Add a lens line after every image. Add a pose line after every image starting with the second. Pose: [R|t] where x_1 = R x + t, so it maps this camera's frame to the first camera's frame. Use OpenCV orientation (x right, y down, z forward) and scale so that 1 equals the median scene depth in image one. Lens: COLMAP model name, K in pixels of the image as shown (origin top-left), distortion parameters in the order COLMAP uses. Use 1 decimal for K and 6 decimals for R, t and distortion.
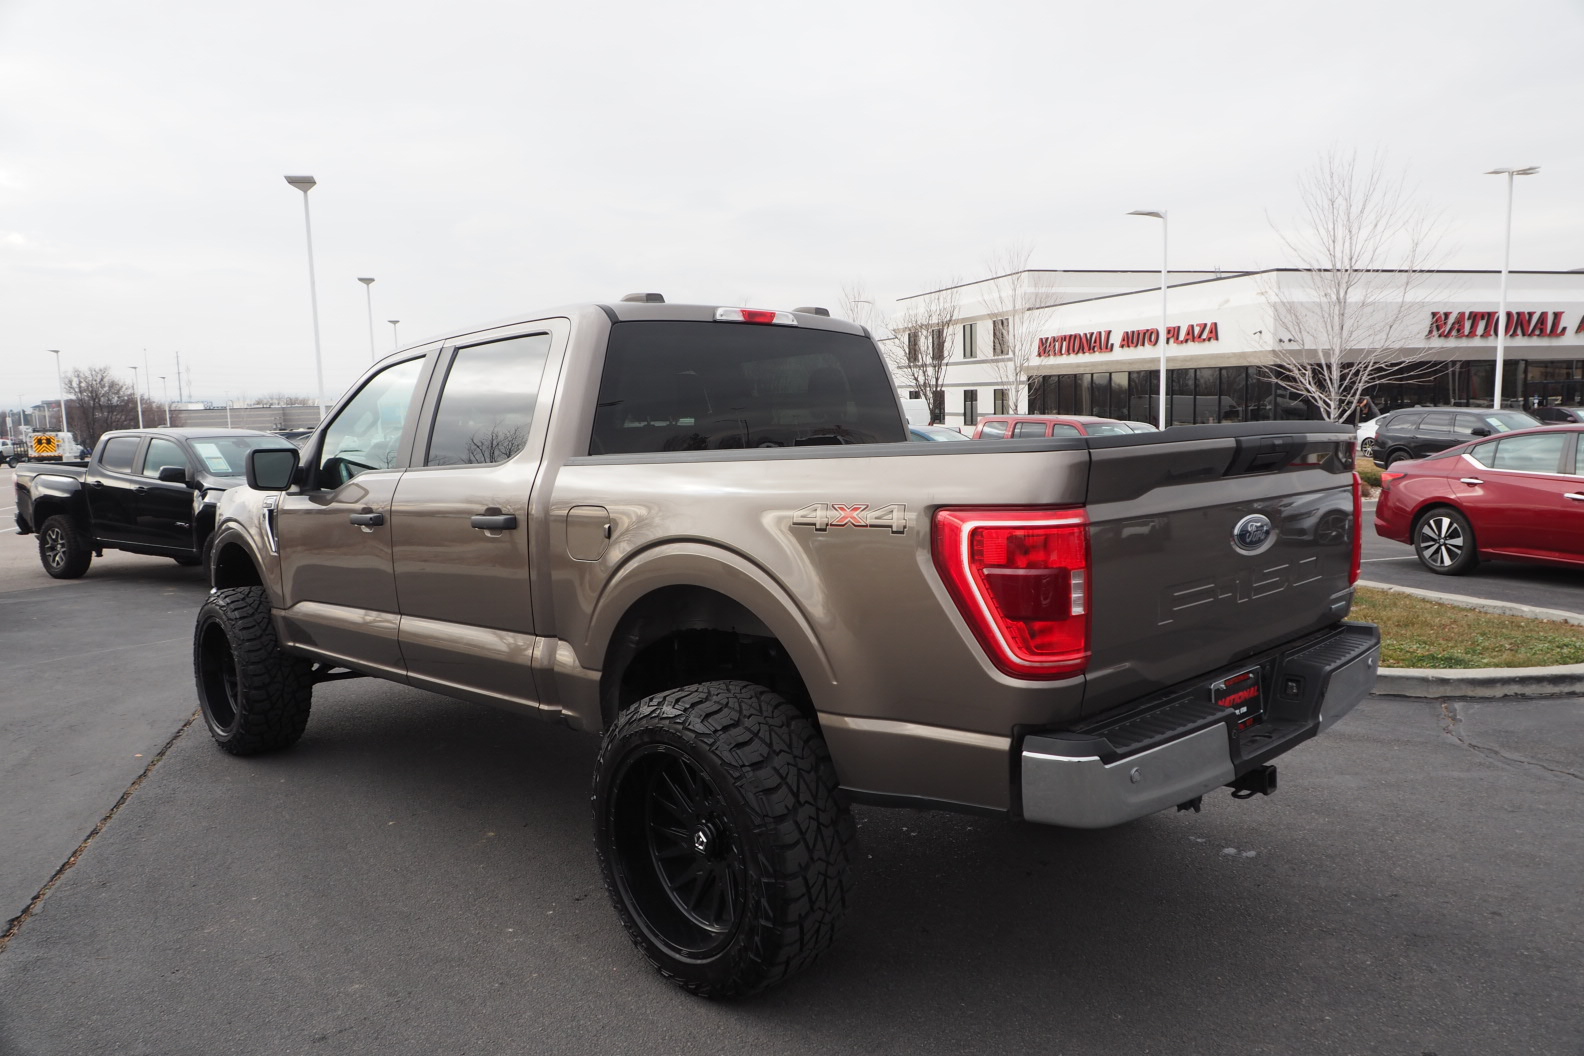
lens RADIAL K [[1131.4, 0, 784.9], [0, 1131.4, 528.2], [0, 0, 1]] dist [-0.036828, 0.011394]
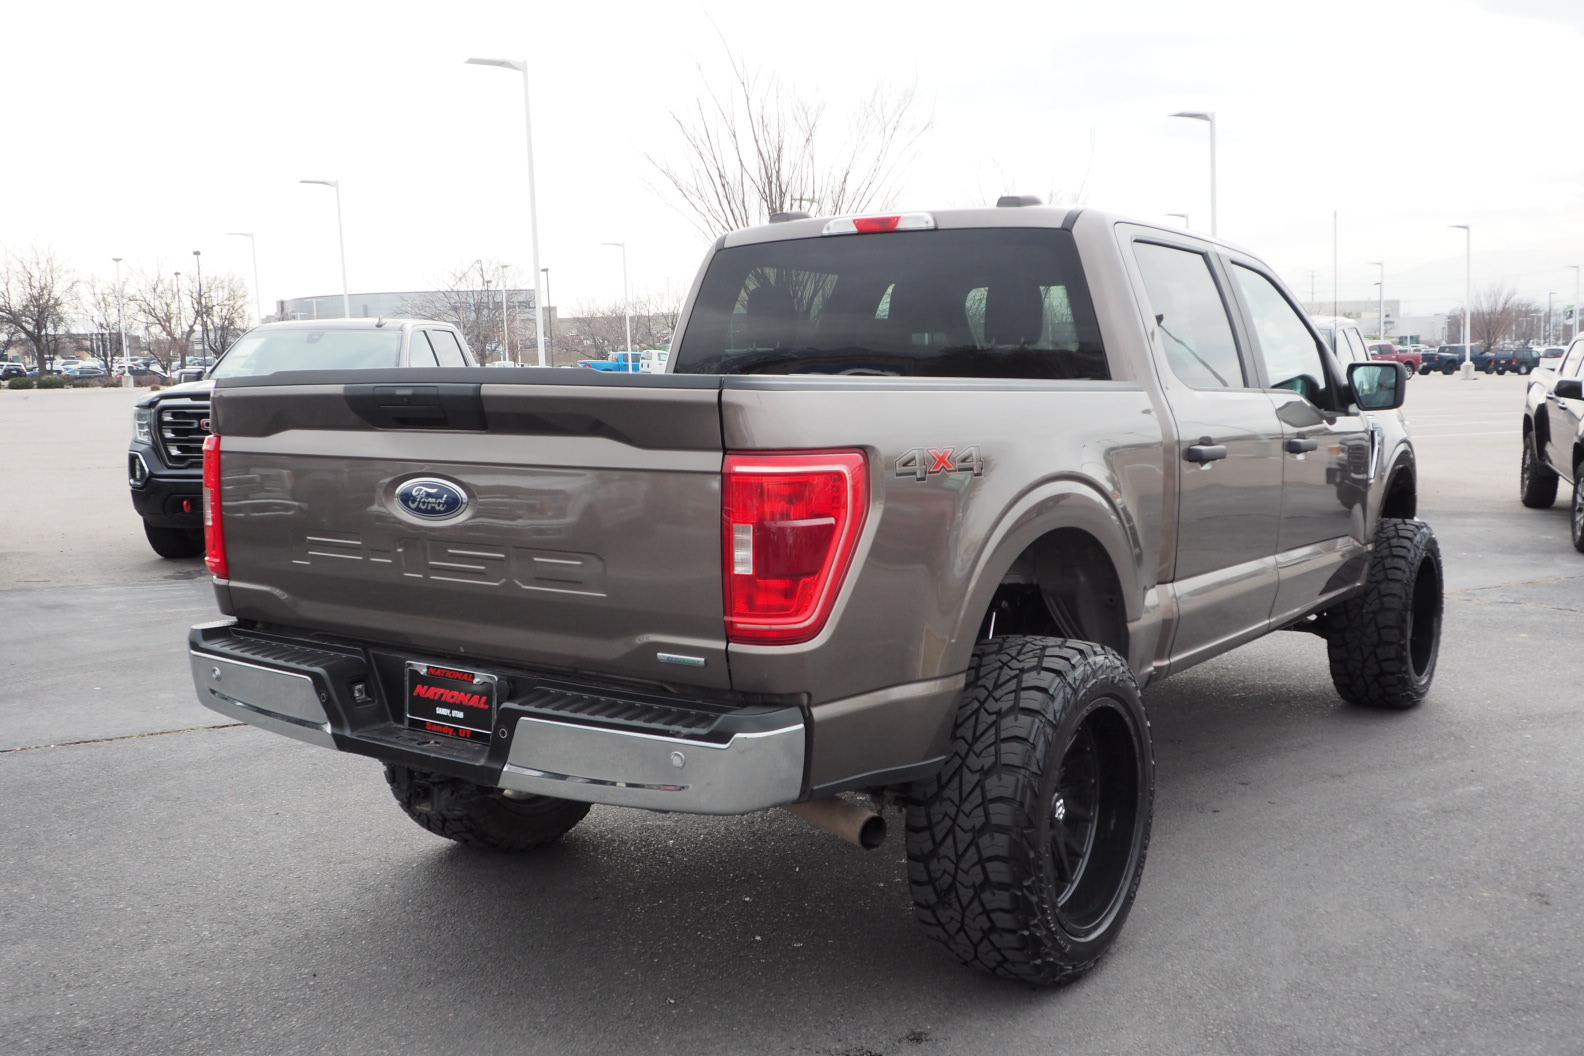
lens RADIAL K [[1482.9, 0, 790.5], [0, 1482.9, 525.7], [0, 0, 1]] dist [-0.032418, 0.000000]
pose [[0.172855, 0.132713, -0.975966, 1.100118], [-0.078675, 0.989575, 0.120629, -0.093470], [0.981800, 0.055933, 0.181494, 0.759656]]
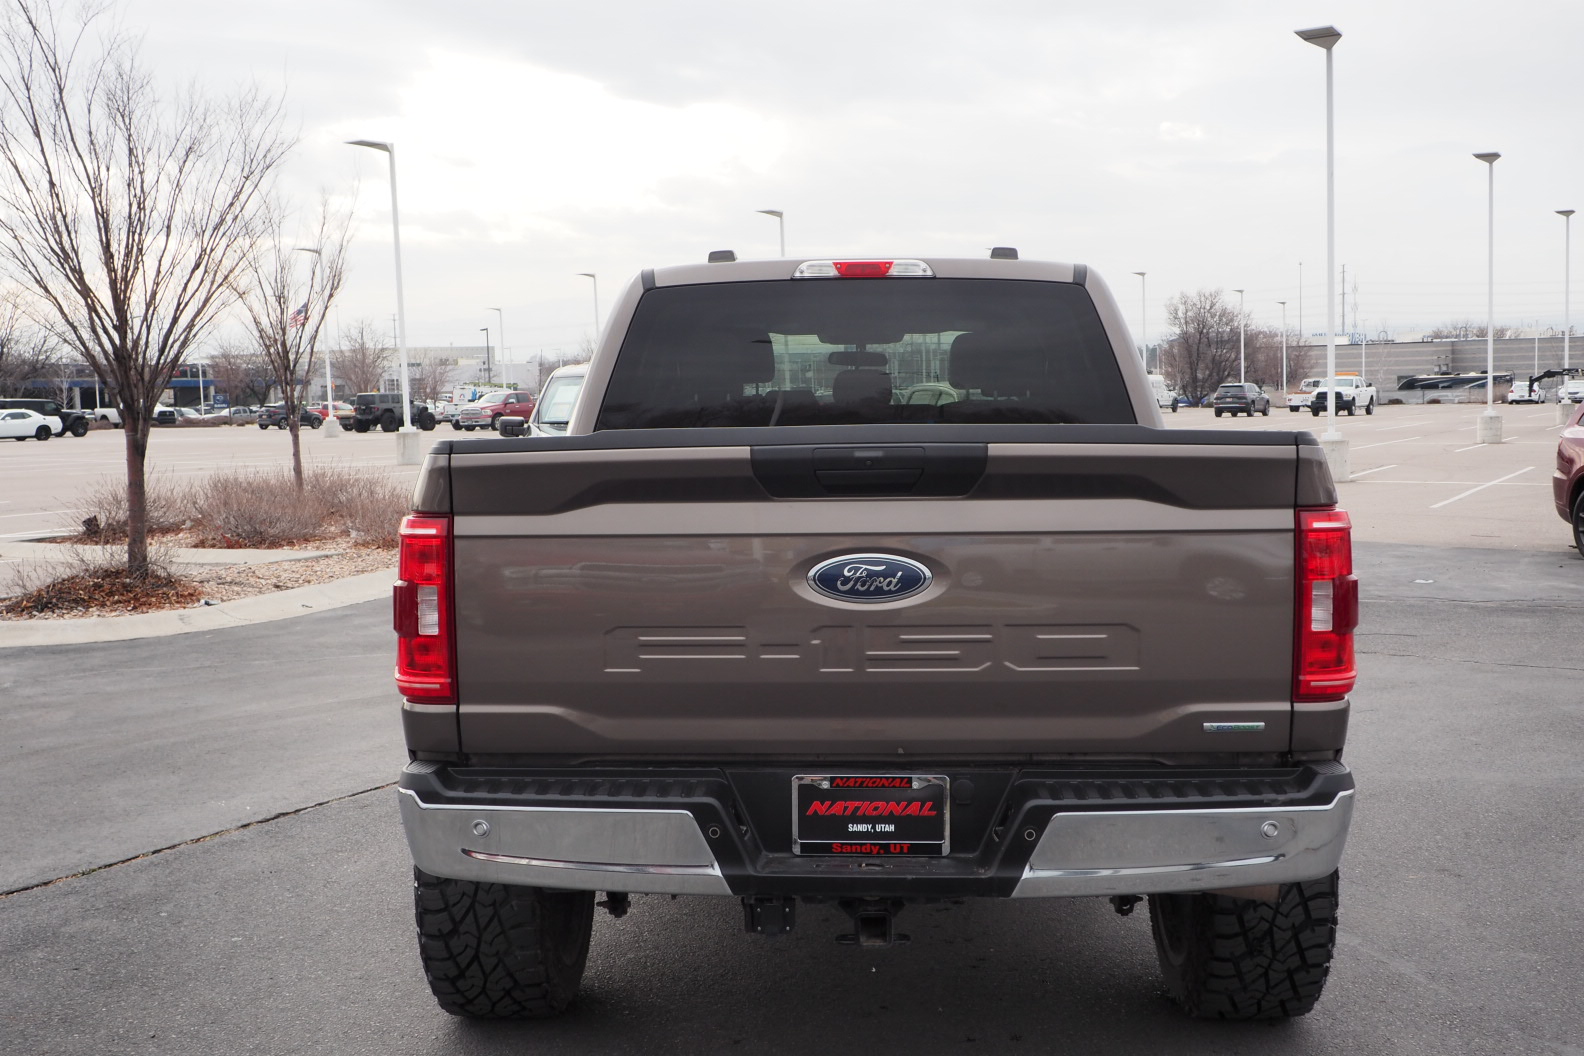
lens RADIAL K [[1638.8, 0, 767.1], [0, 1638.8, 540.7], [0, 0, 1]] dist [-0.014422, 0.000000]
pose [[0.670252, 0.081422, -0.737653, 0.813049], [-0.070008, 0.996468, 0.046378, -0.045765], [0.738824, 0.020557, 0.673585, 0.177982]]
